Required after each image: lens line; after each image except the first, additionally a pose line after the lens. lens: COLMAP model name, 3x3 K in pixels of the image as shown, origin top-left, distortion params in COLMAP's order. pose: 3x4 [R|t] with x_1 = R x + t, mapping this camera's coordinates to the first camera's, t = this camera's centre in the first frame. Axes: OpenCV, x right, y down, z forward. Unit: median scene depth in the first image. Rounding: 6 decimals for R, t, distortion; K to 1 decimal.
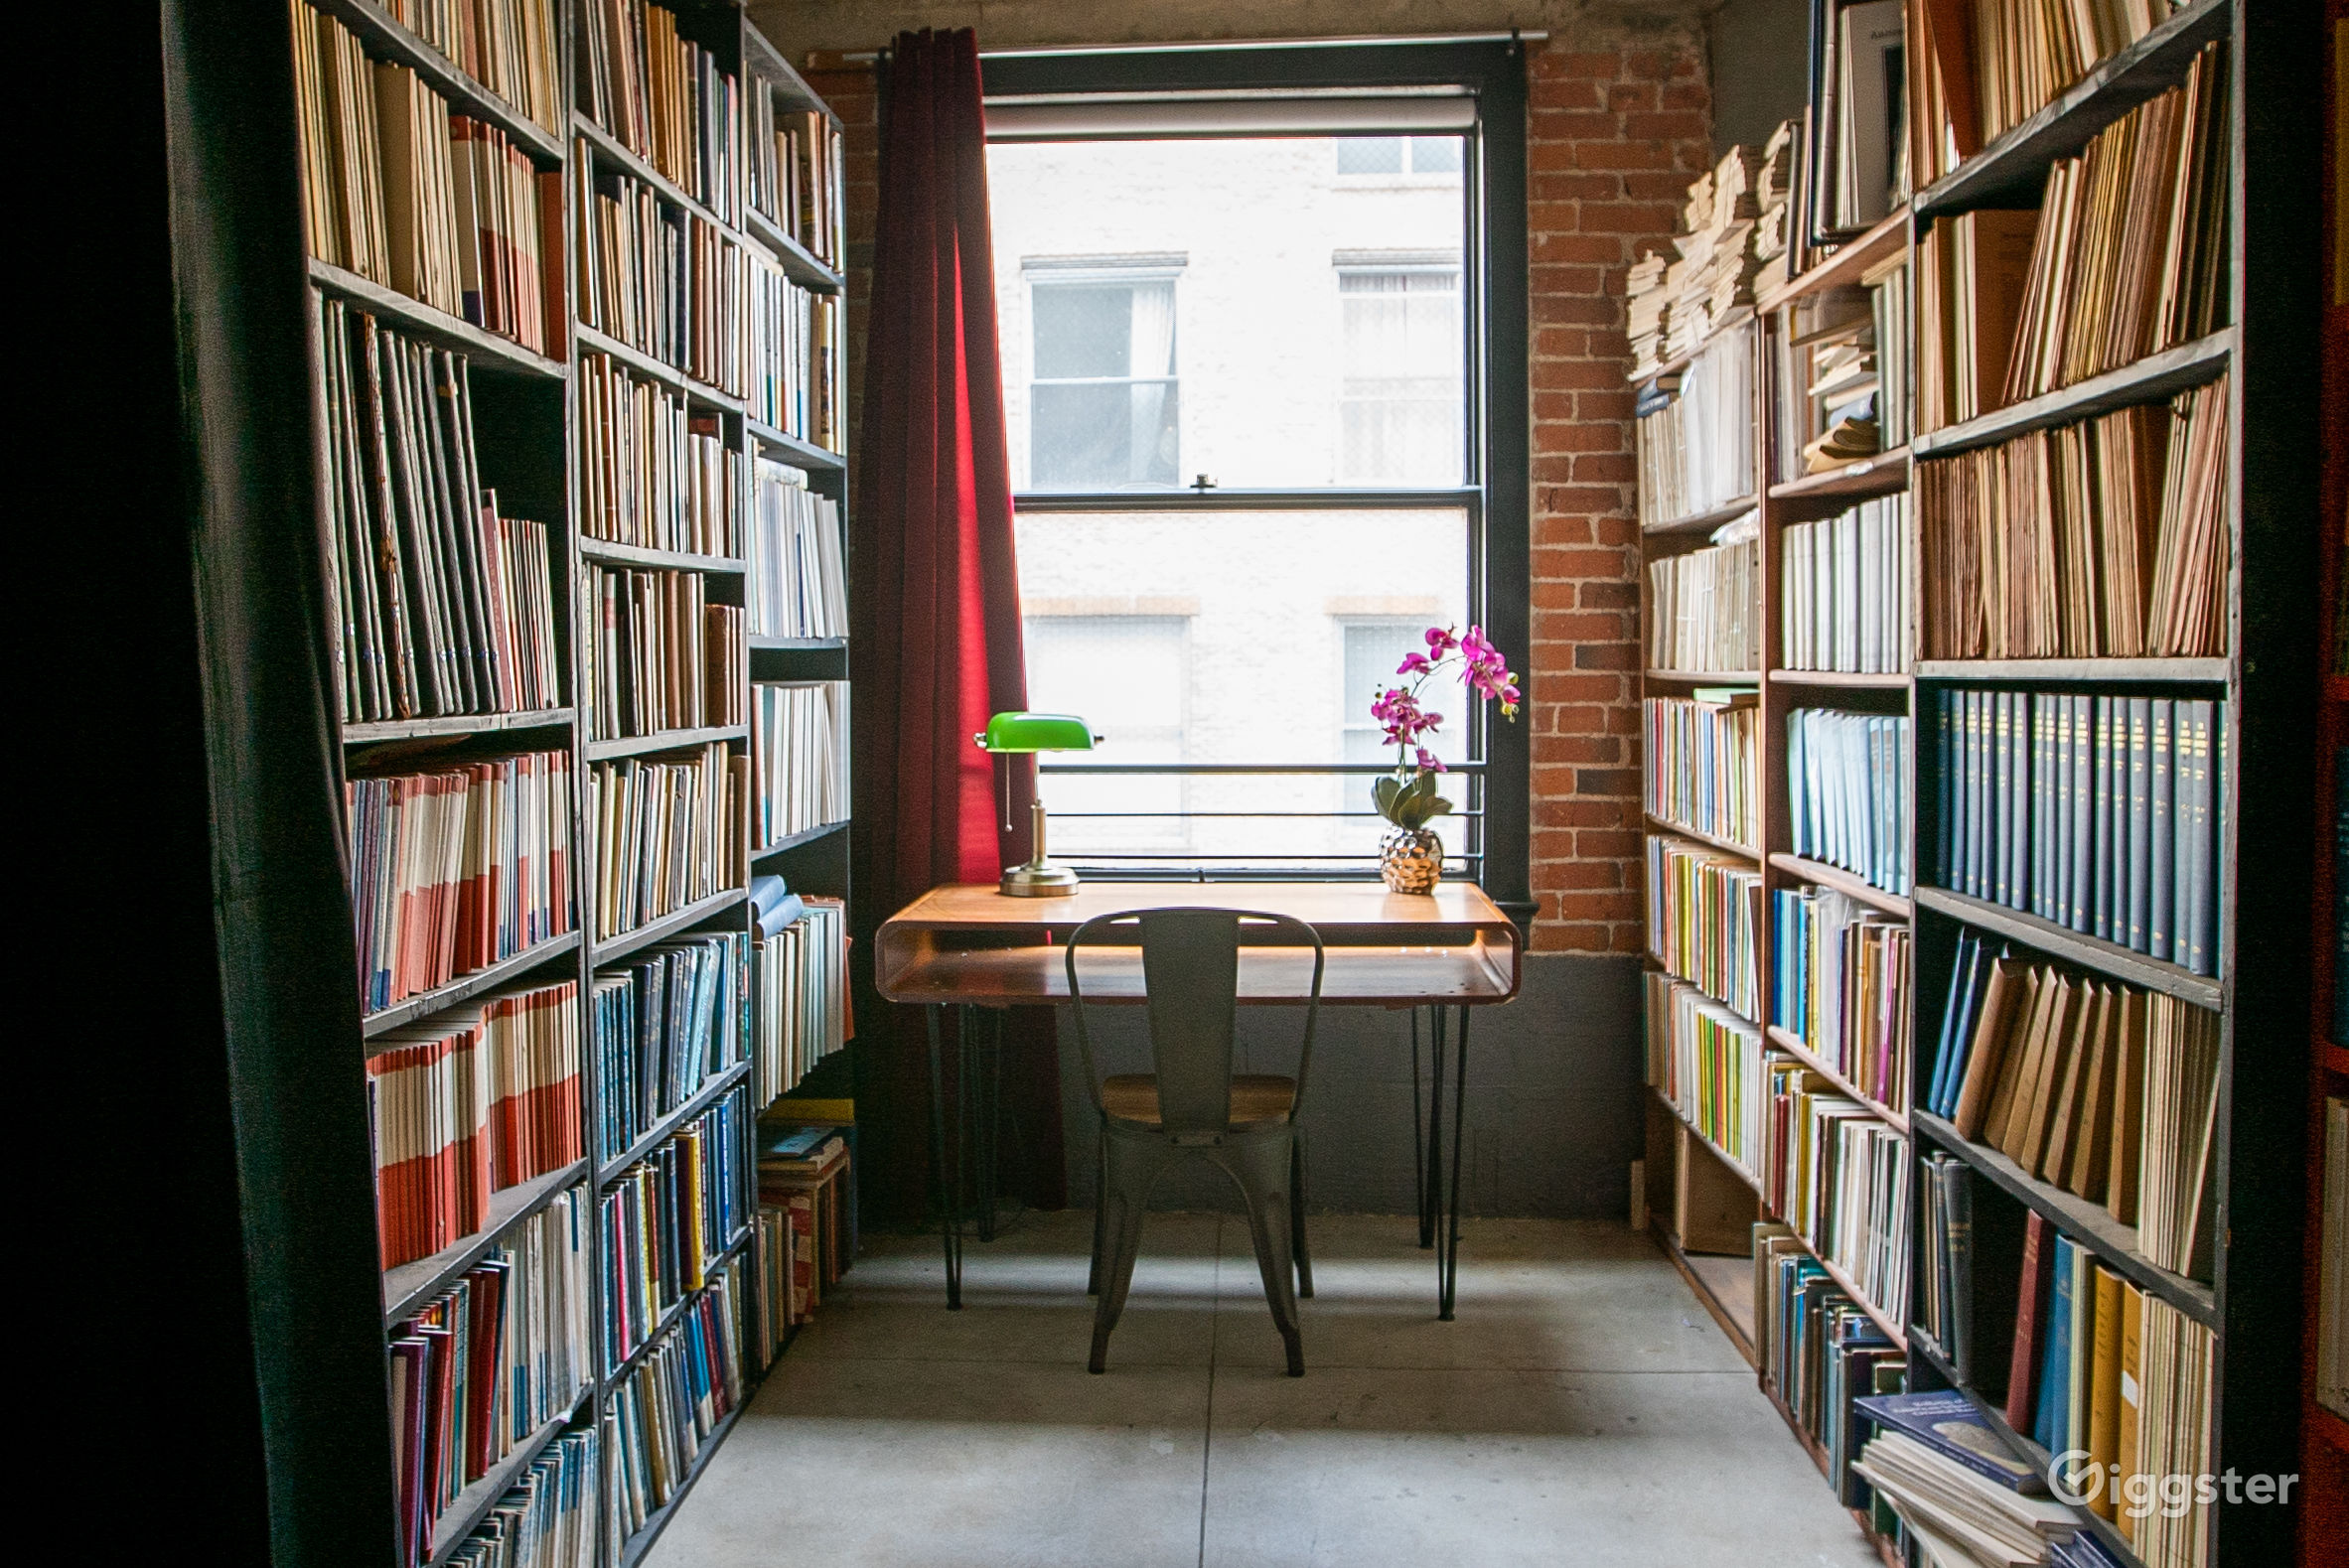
lens RADIAL K [[1681.2, 0, 1095.9], [0, 1681.2, 733.4], [0, 0, 1]] dist [-0.012531, 0.004326]
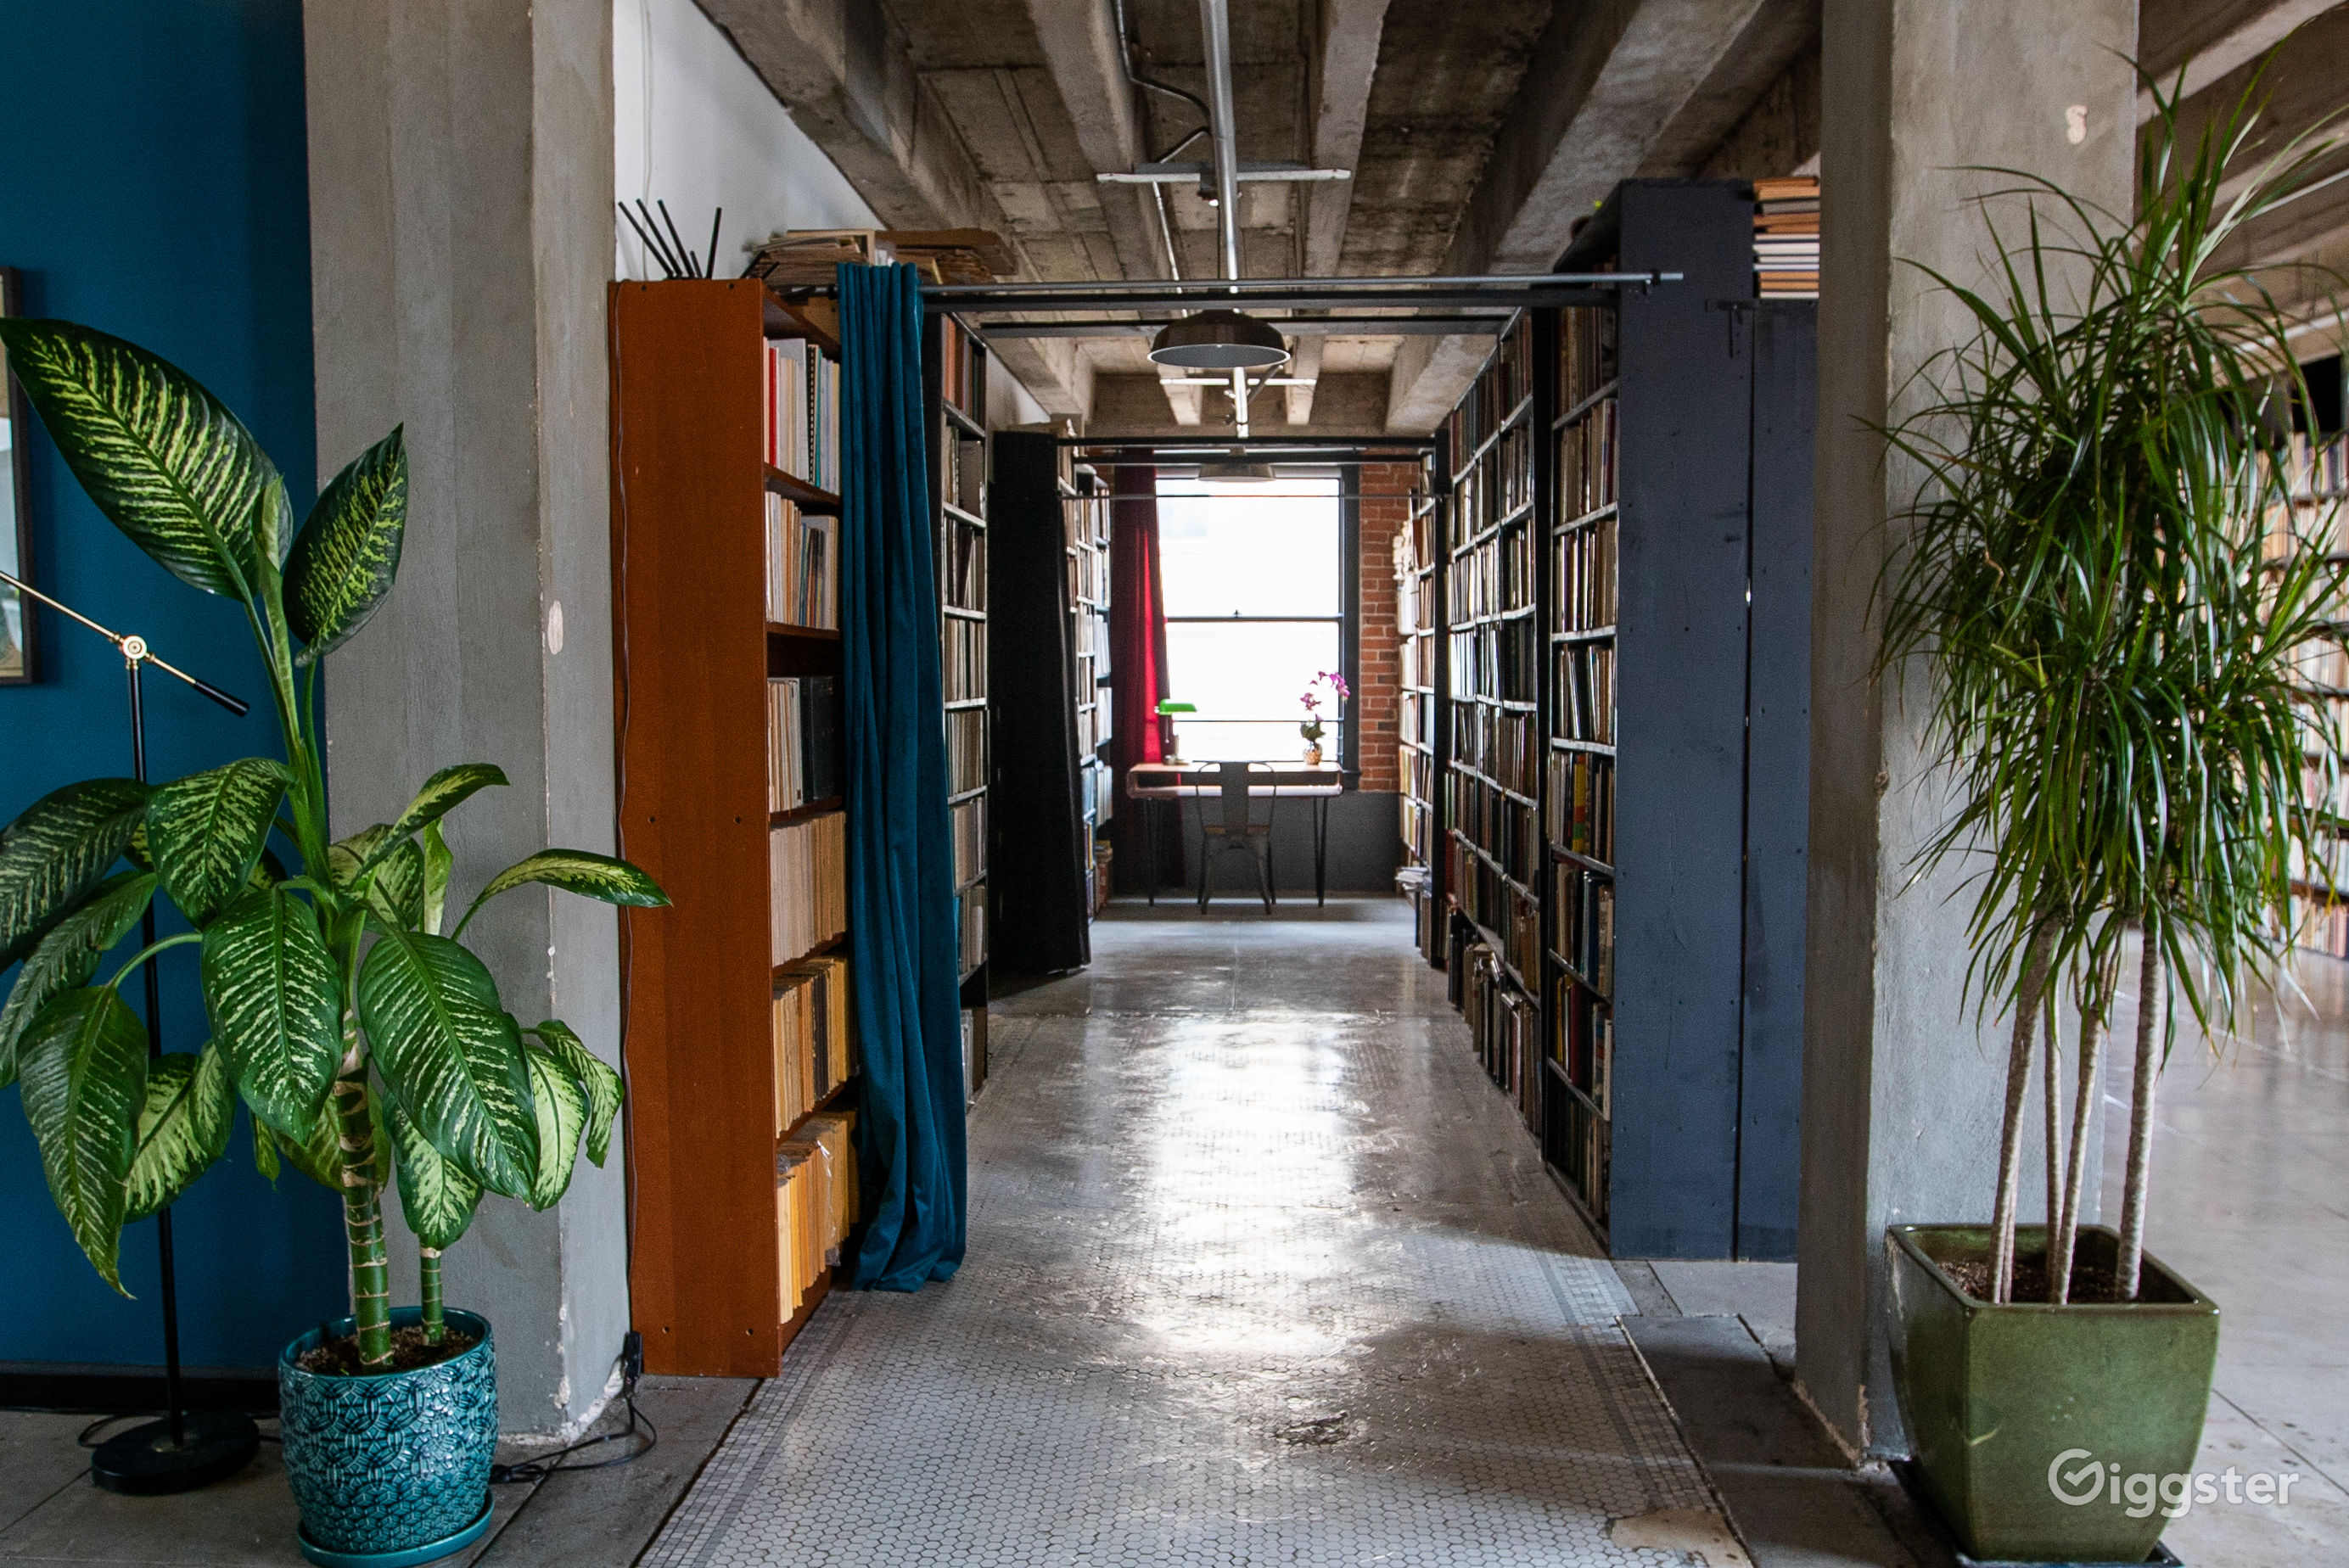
lens RADIAL K [[1819.3, 0, 1170.6], [0, 1819.3, 782.8], [0, 0, 1]] dist [-0.054144, 0.012561]
pose [[0.998764, 0.002051, 0.049656, -0.190406], [-0.003805, 0.999371, 0.035251, 0.018683], [-0.049553, -0.035396, 0.998144, -1.938204]]
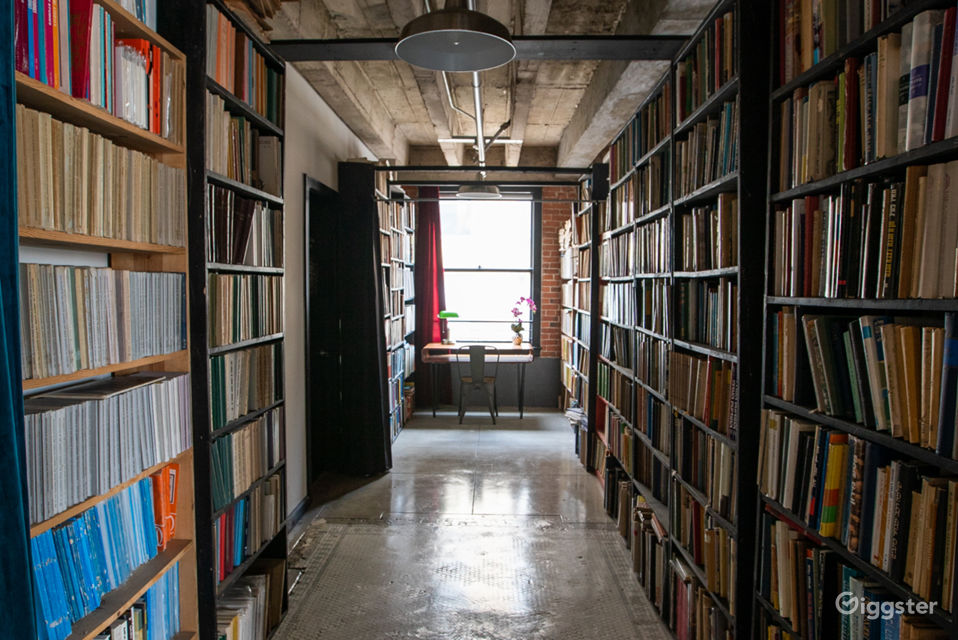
lens RADIAL K [[642.8, 0, 476.8], [0, 642.8, 319.6], [0, 0, 1]] dist [-0.045748, -0.001784]
pose [[0.997163, 0.011088, 0.074448, -0.097328], [-0.013097, 0.999561, 0.026557, -0.039667], [-0.074121, -0.027457, 0.996871, -1.041957]]
